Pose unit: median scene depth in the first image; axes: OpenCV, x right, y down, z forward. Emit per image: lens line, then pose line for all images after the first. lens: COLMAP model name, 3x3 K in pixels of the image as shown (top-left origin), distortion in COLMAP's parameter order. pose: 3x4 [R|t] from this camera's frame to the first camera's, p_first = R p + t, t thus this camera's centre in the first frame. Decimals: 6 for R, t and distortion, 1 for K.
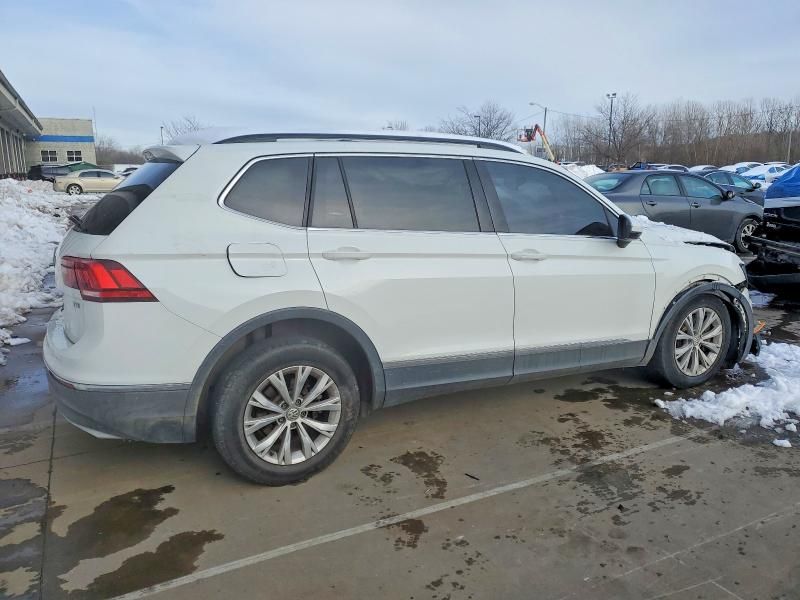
lens RADIAL K [[618.1, 0, 403.1], [0, 618.1, 297.4], [0, 0, 1]] dist [0.021884, -0.010056]
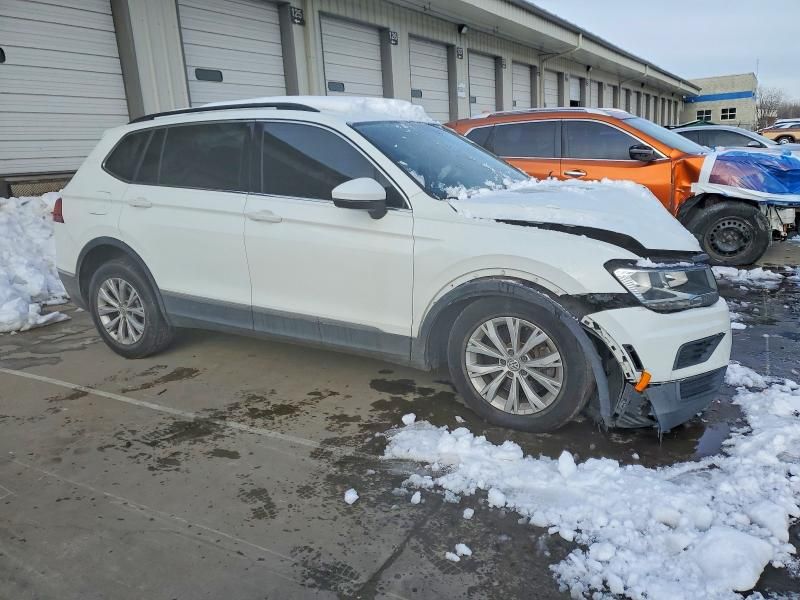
lens RADIAL K [[618.1, 0, 403.5], [0, 618.1, 300.9], [0, 0, 1]] dist [0.021884, -0.010056]
pose [[0.536737, 0.177829, -0.824797, 1.259964], [-0.120287, 0.983680, 0.133808, -0.101038], [0.835131, 0.027393, 0.549368, 0.677276]]
